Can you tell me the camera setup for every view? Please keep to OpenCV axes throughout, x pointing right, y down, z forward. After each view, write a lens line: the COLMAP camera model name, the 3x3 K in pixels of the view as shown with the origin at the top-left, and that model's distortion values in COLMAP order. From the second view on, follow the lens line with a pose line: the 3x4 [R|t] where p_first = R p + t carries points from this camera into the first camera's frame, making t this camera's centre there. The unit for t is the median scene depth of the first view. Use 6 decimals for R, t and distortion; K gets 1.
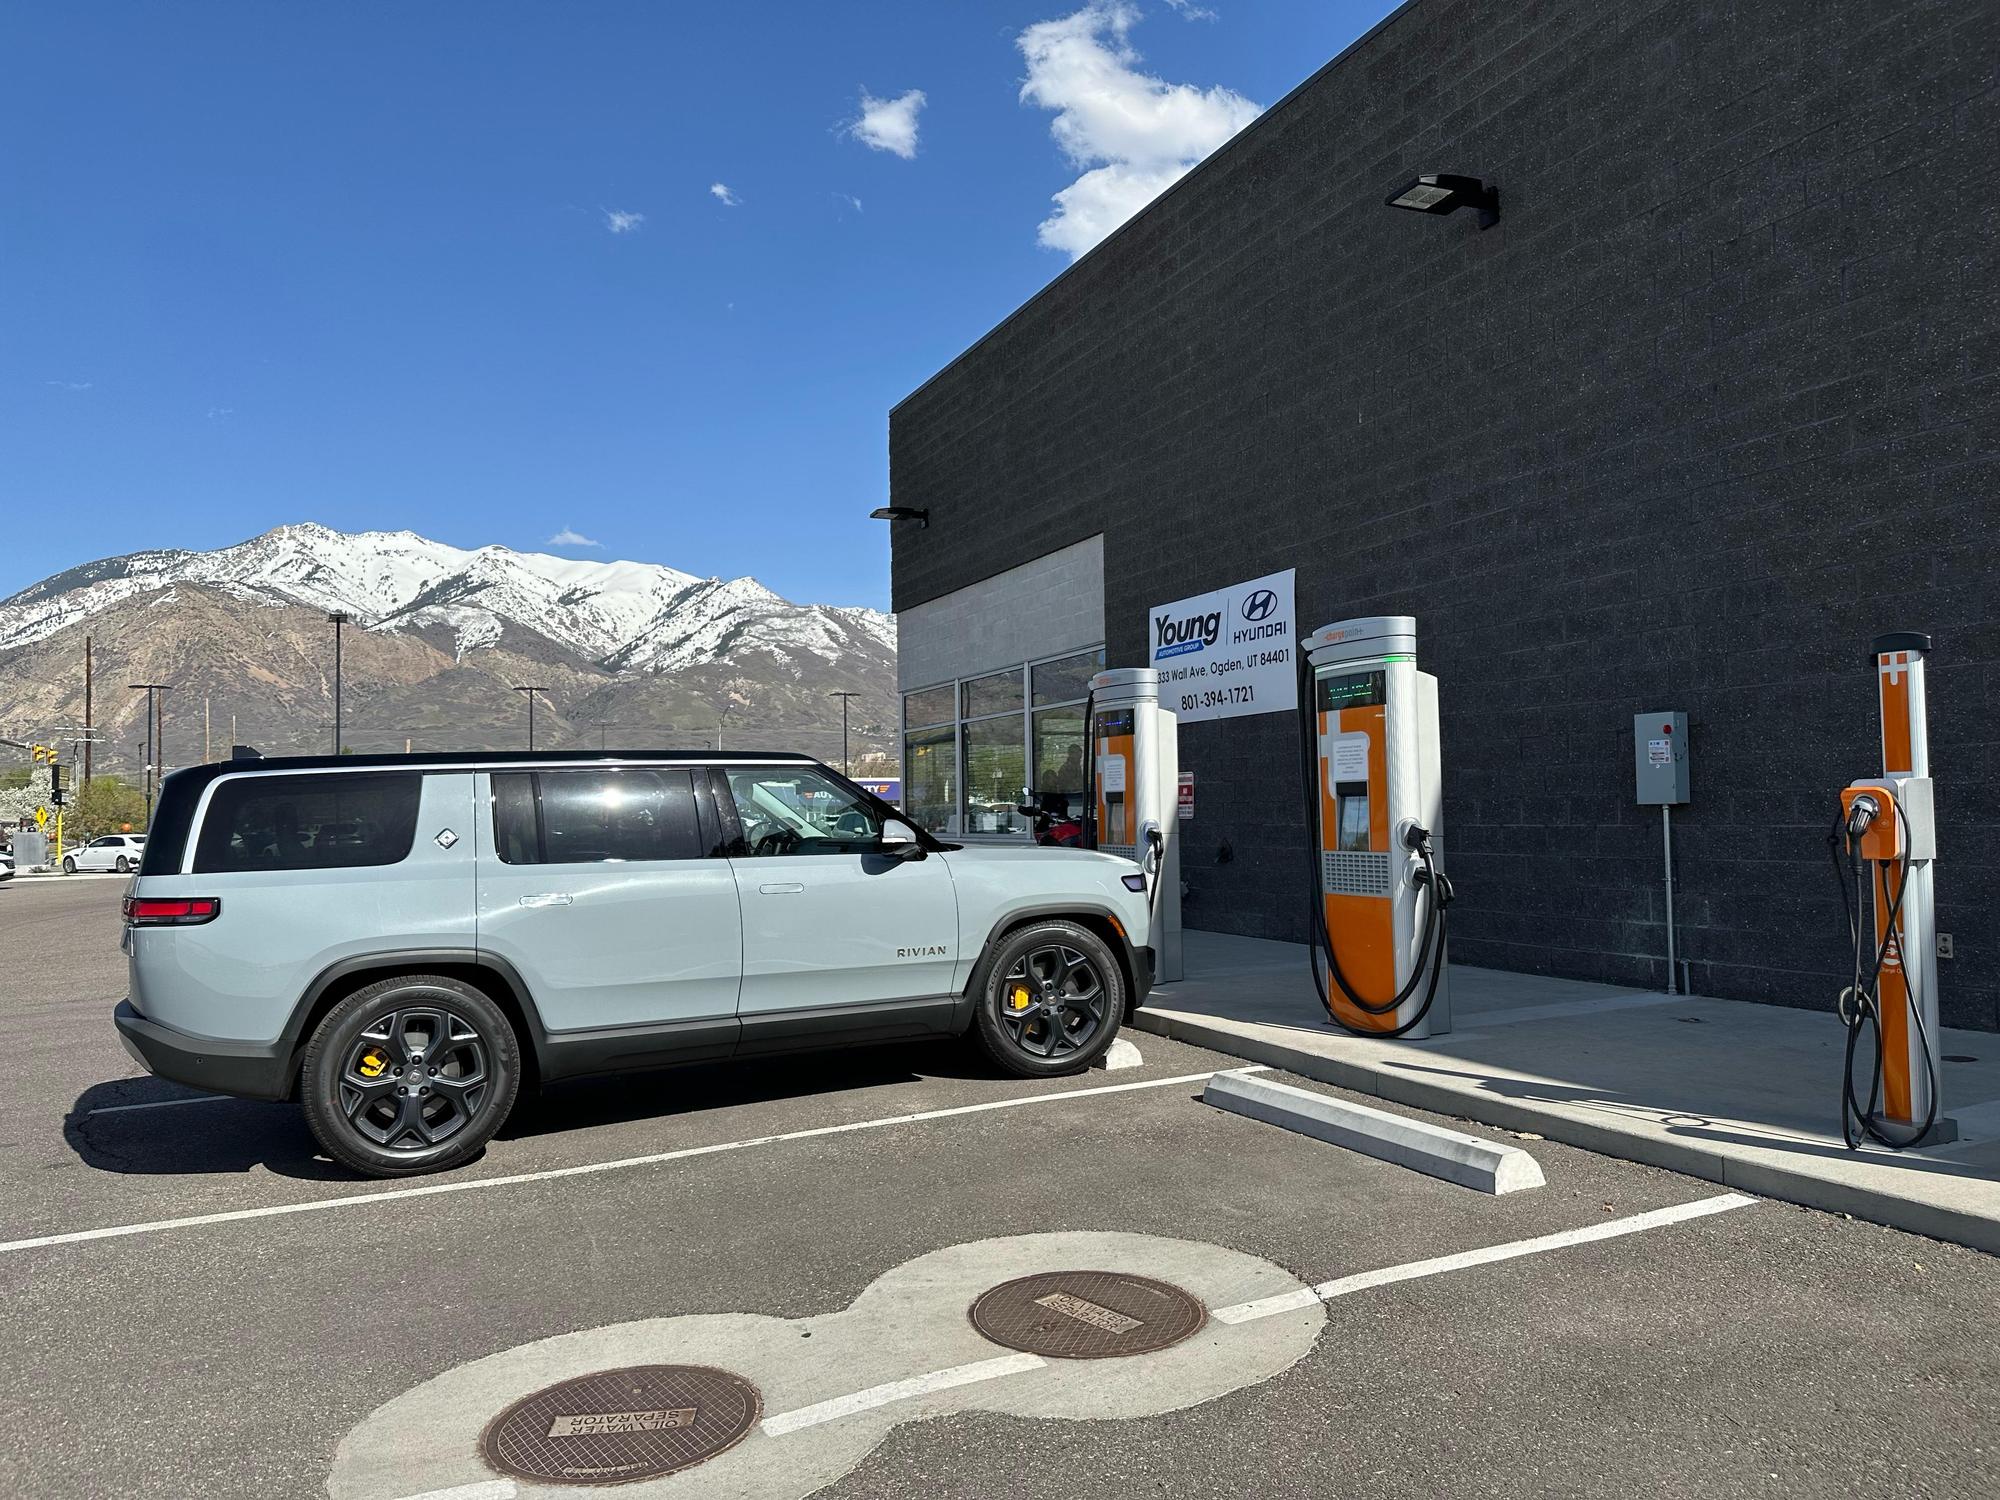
lens RADIAL K [[1356.1, 0, 1007.6], [0, 1356.1, 766.0], [0, 0, 1]] dist [0.018748, -0.017155]
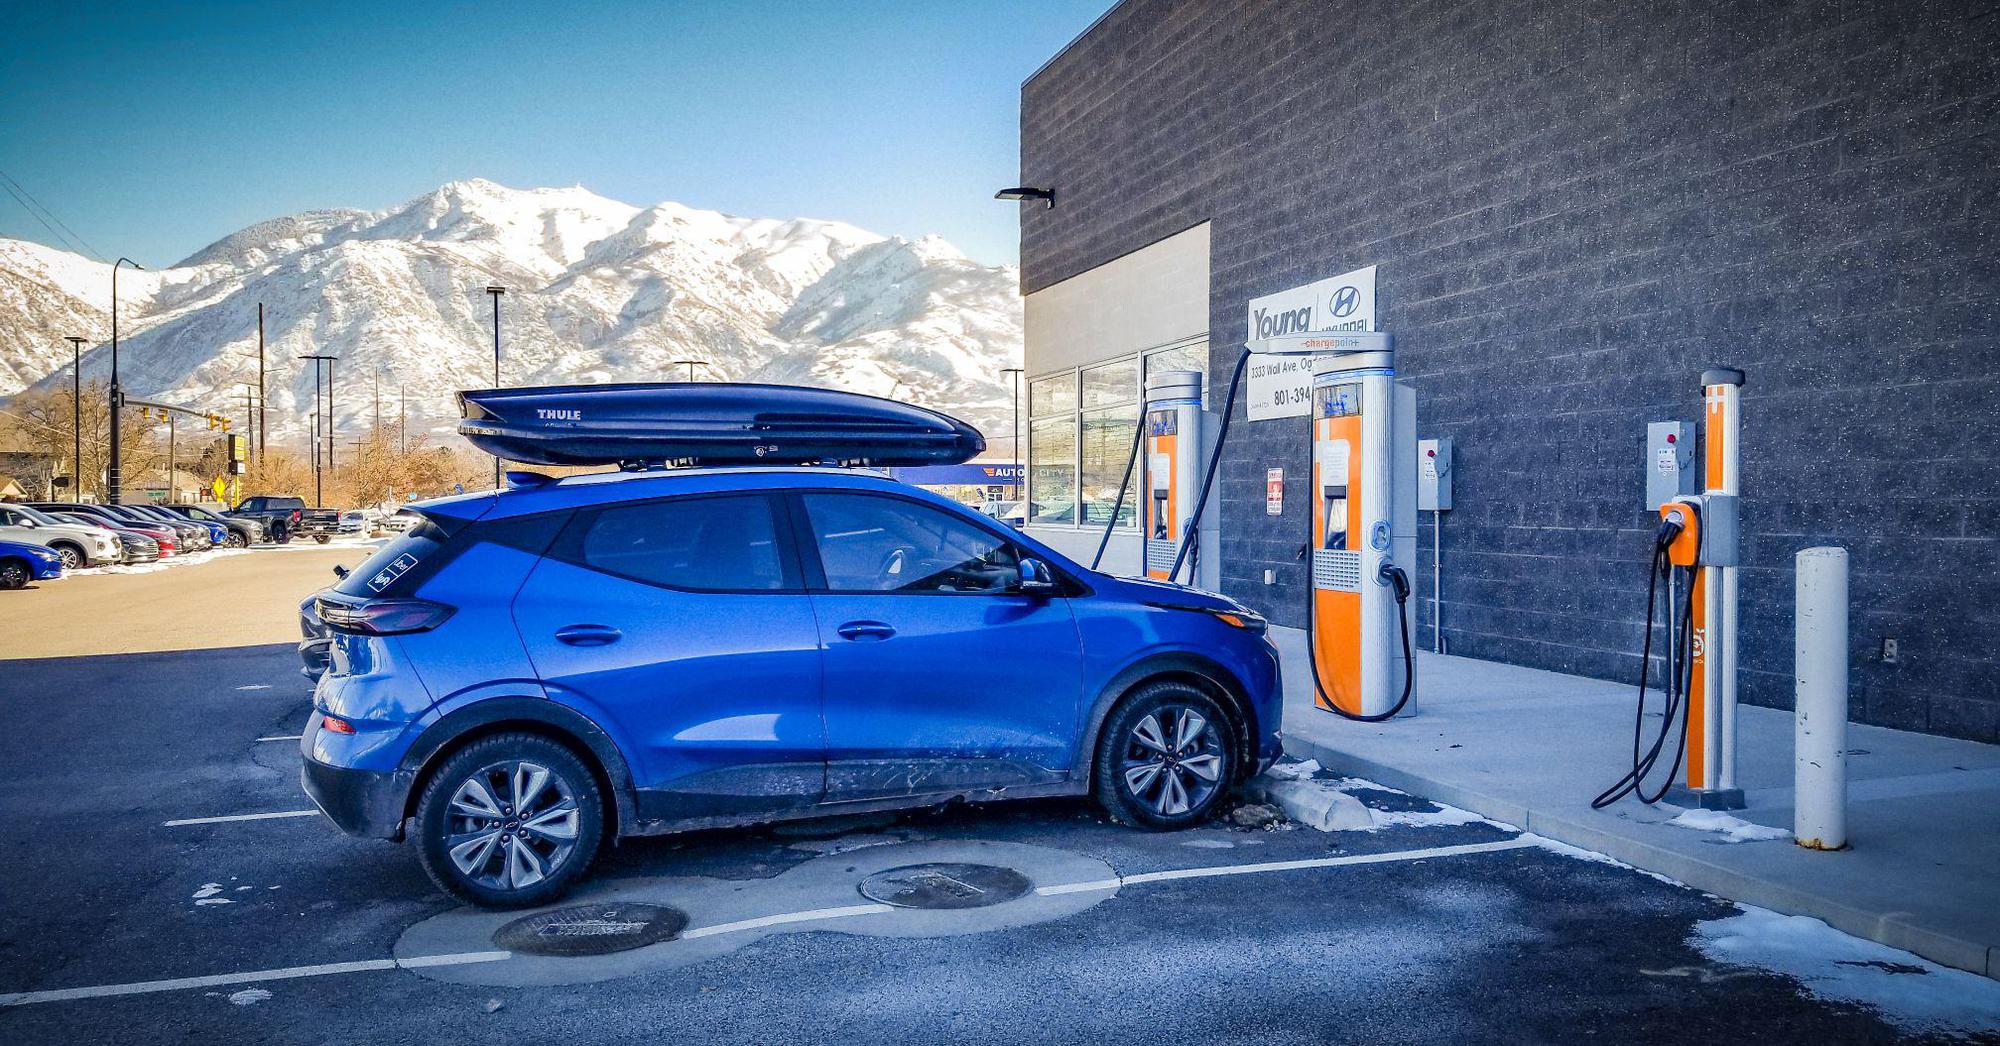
lens RADIAL K [[1509.1, 0, 997.1], [0, 1509.1, 540.4], [0, 0, 1]] dist [-0.012952, 0.017783]
pose [[0.990136, 0.022458, -0.138295, 0.115329], [-0.013880, 0.997937, 0.062685, -0.012036], [0.139417, -0.060147, 0.988405, -0.172274]]
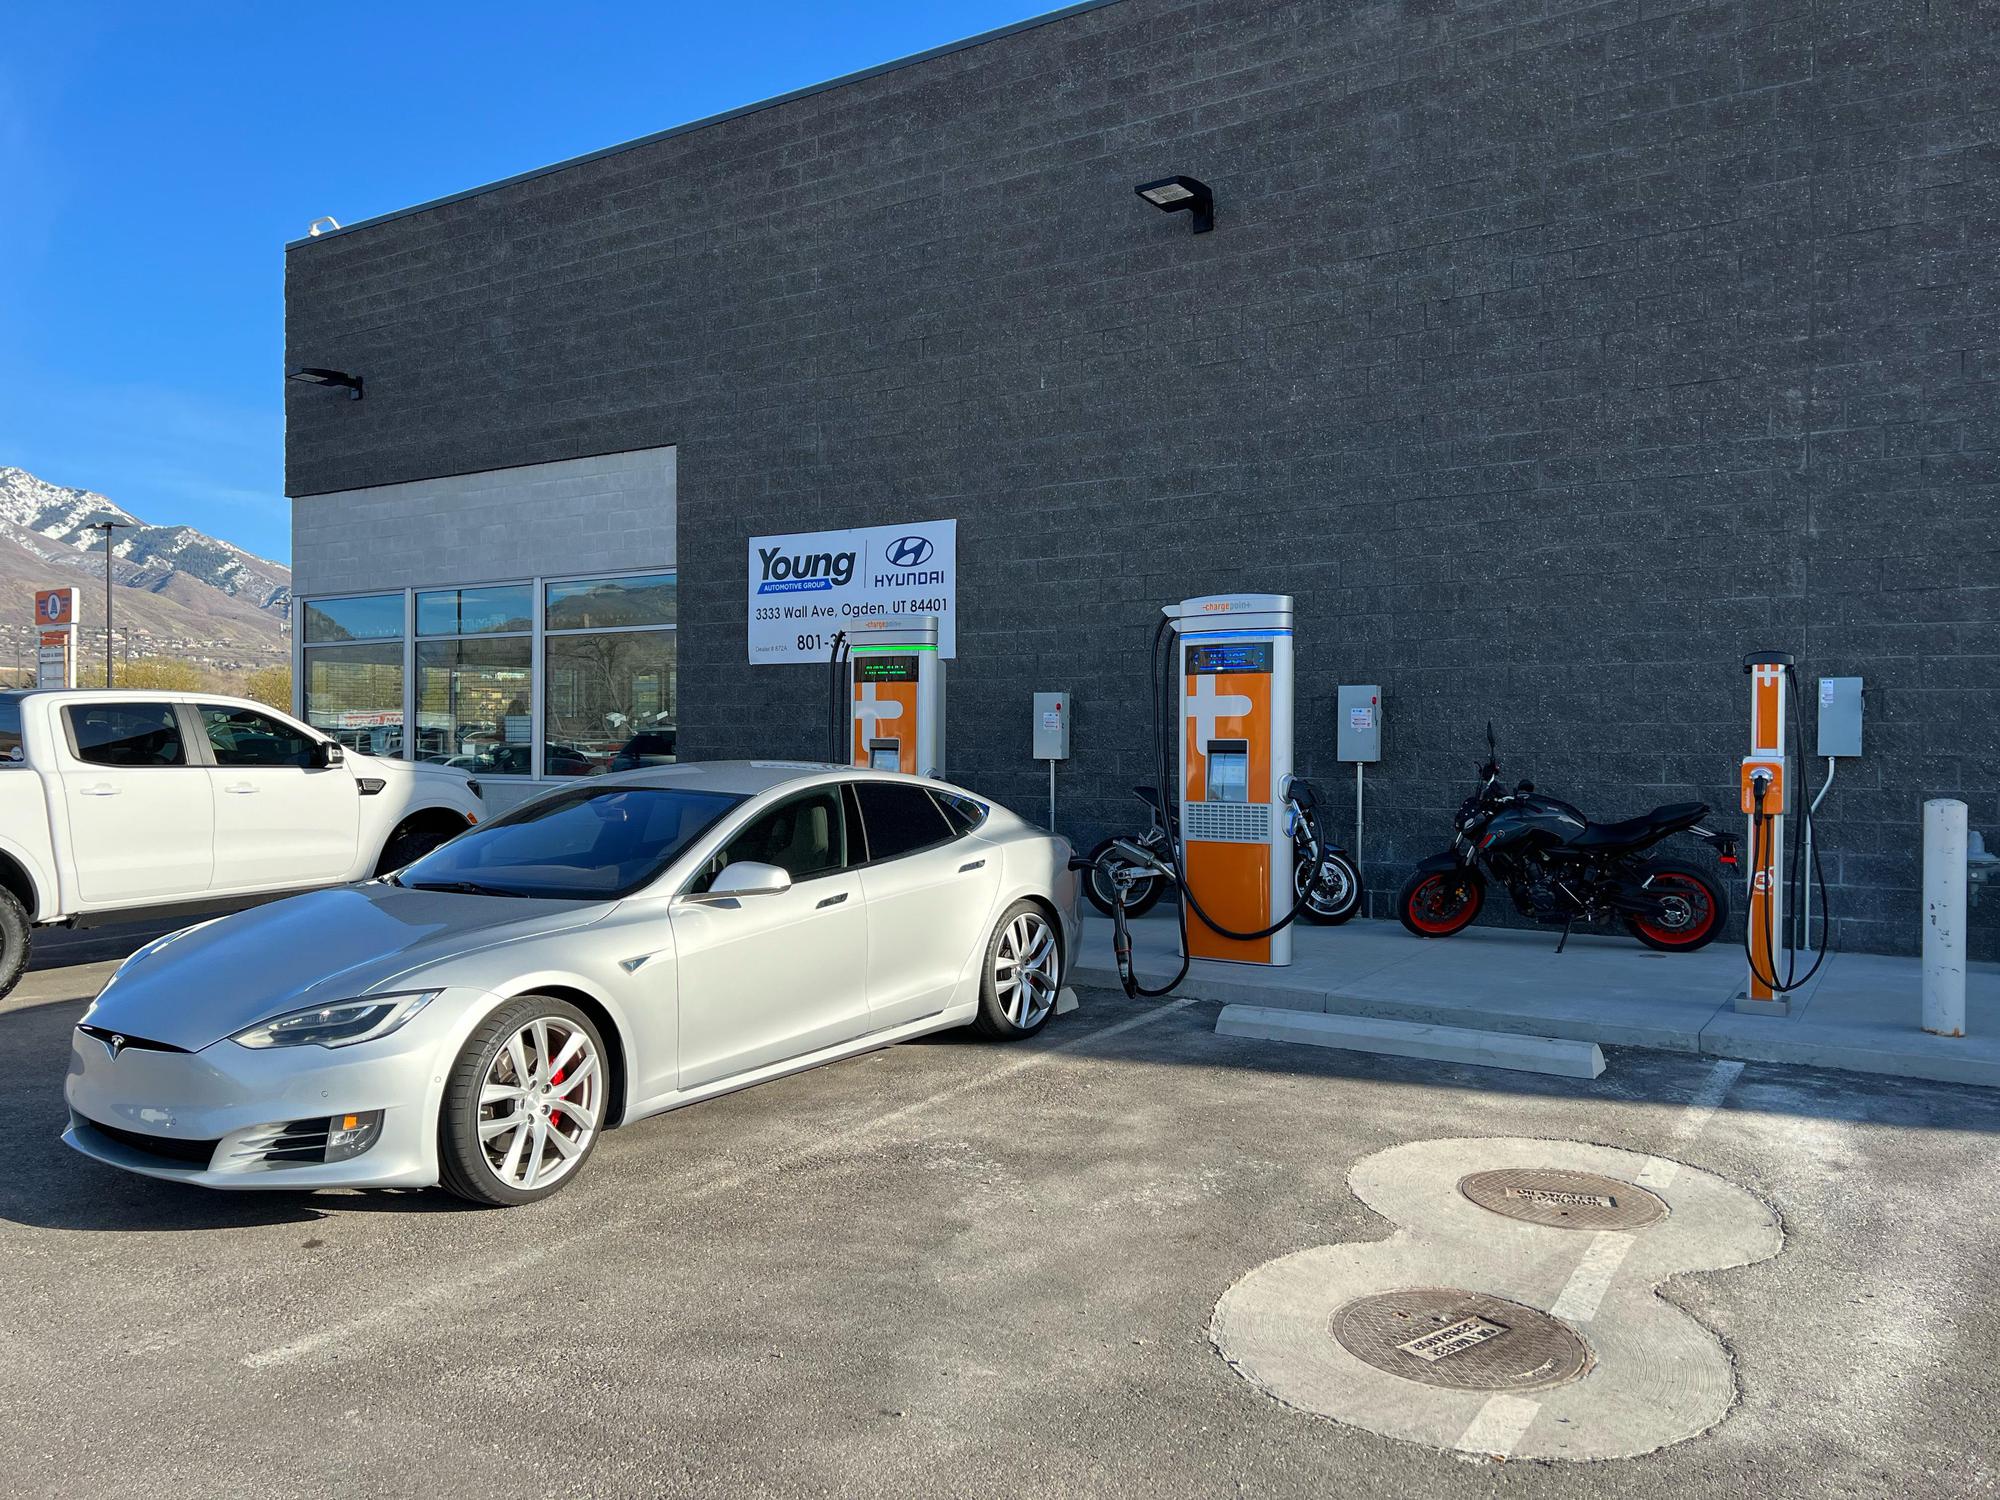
lens RADIAL K [[1450.3, 0, 994.7], [0, 1450.3, 740.9], [0, 0, 1]] dist [0.064841, -0.031031]
pose [[0.854907, 0.022356, 0.518299, -0.392710], [-0.038067, 0.999081, 0.019695, -0.002844], [-0.517382, -0.036567, 0.854973, 0.061532]]
